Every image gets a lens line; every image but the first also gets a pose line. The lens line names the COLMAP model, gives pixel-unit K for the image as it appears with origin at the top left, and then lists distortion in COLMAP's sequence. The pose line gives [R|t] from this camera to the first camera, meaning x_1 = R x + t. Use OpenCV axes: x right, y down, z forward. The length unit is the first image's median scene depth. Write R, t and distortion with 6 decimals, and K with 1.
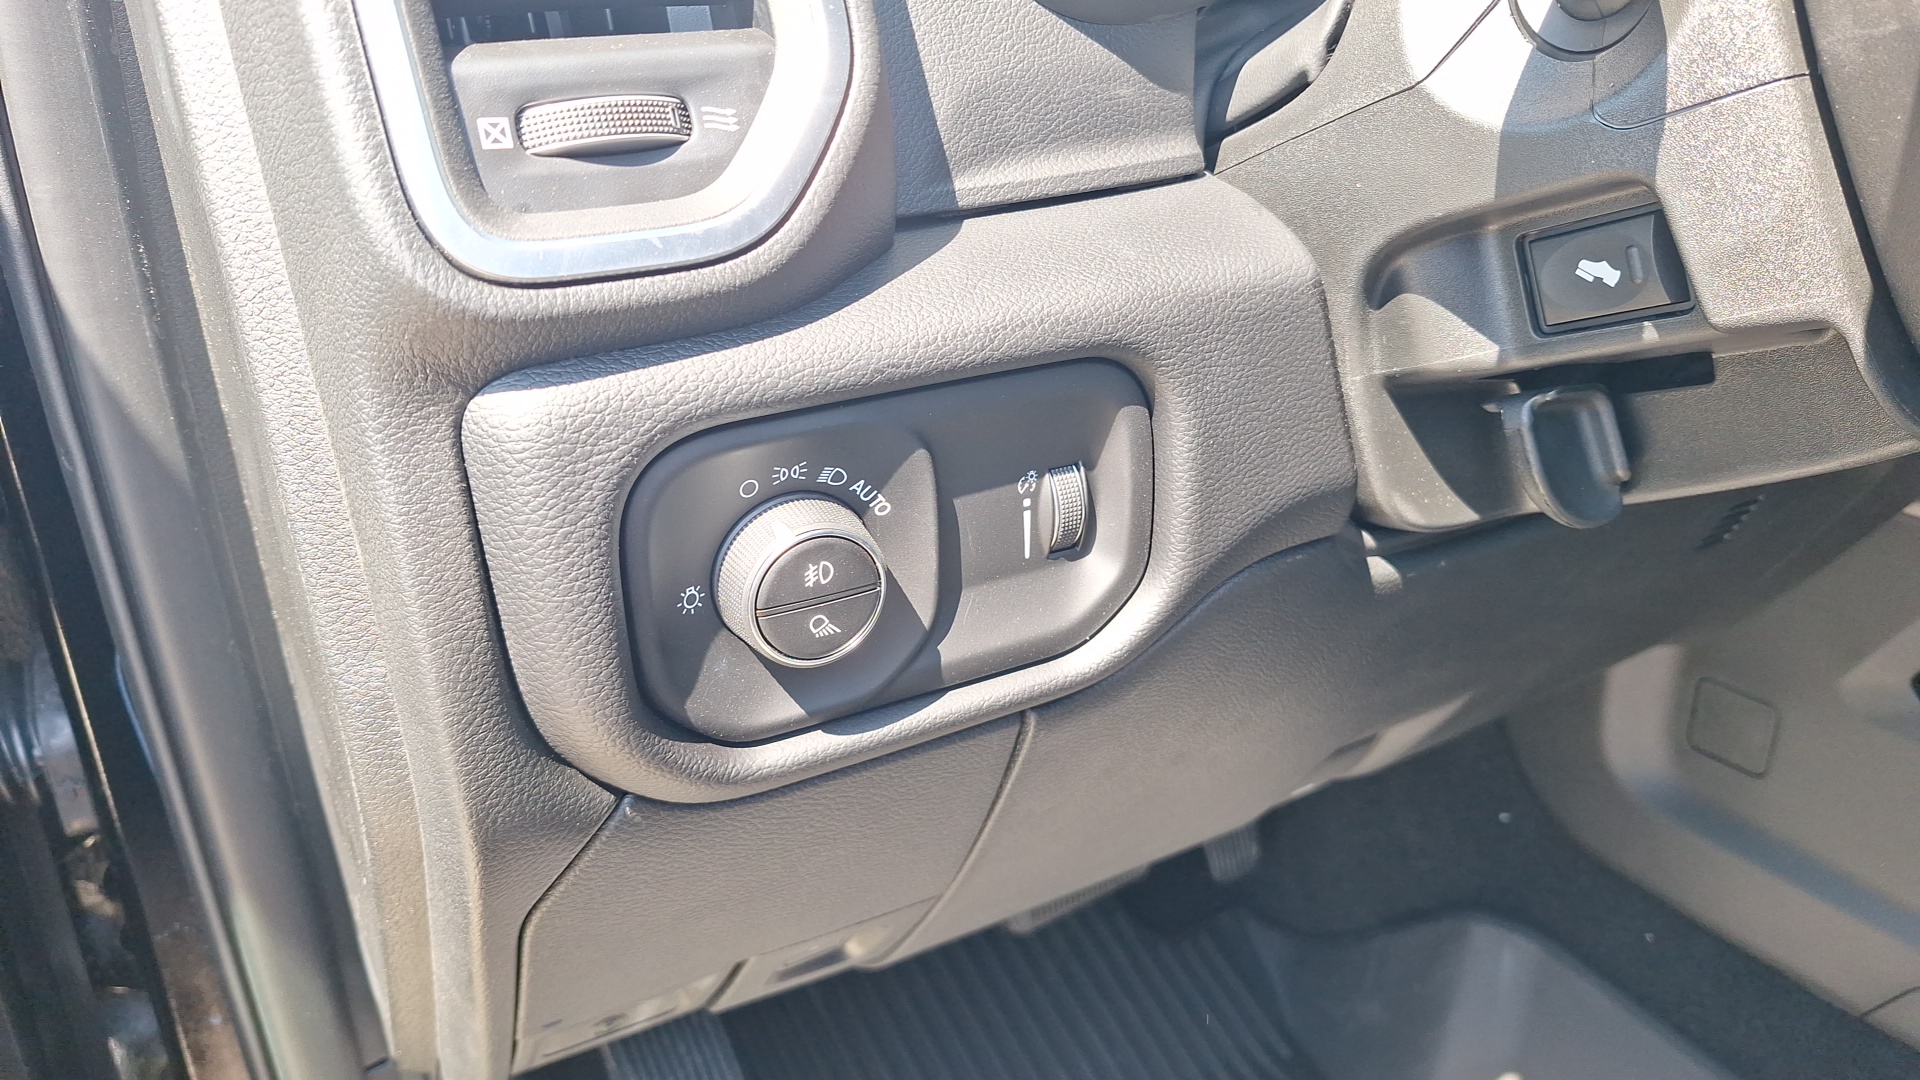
lens RADIAL K [[1348.3, 0, 942.9], [0, 1348.3, 532.7], [0, 0, 1]] dist [0.085782, -0.095251]
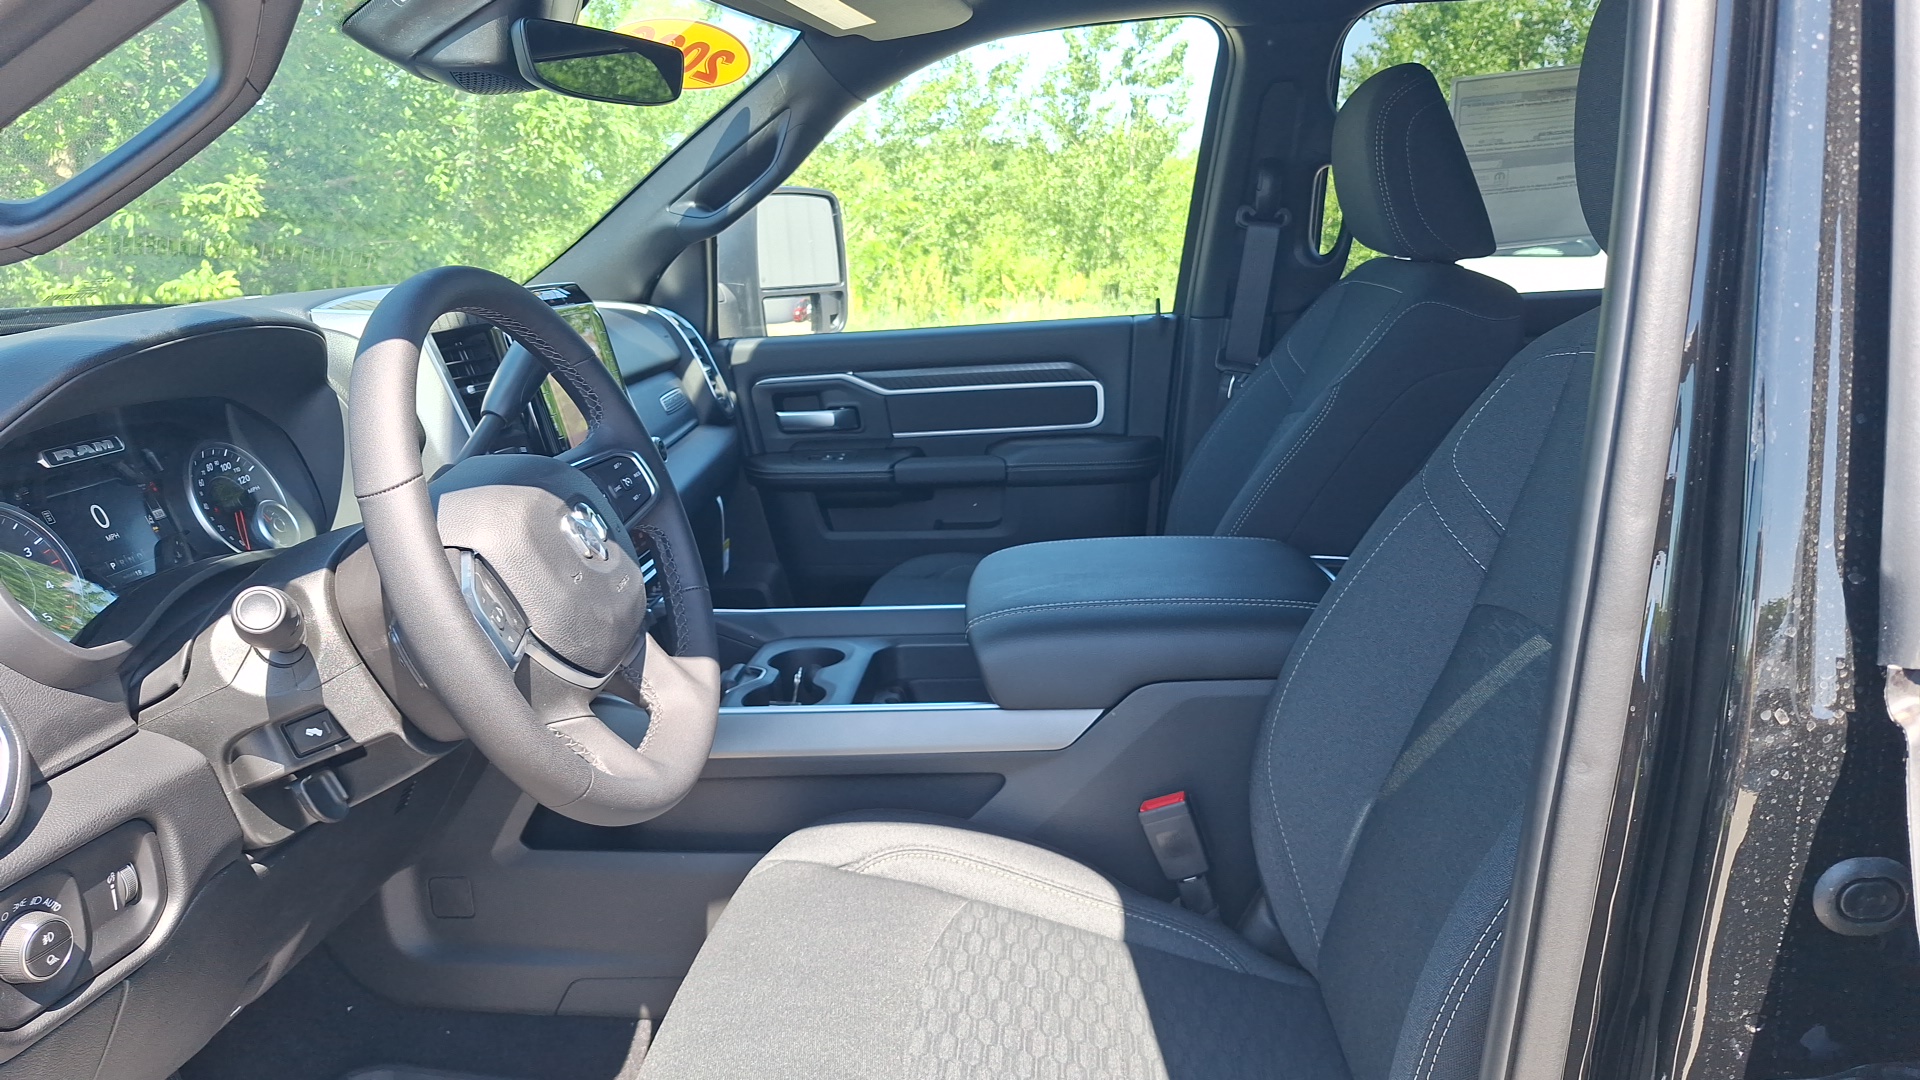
lens RADIAL K [[1348.3, 0, 942.9], [0, 1348.3, 532.7], [0, 0, 1]] dist [0.085782, -0.095251]
pose [[0.613823, -0.156952, 0.773685, -0.783936], [0.321797, 0.944666, -0.063668, 0.013854], [-0.720881, 0.288050, 0.630364, -1.701628]]
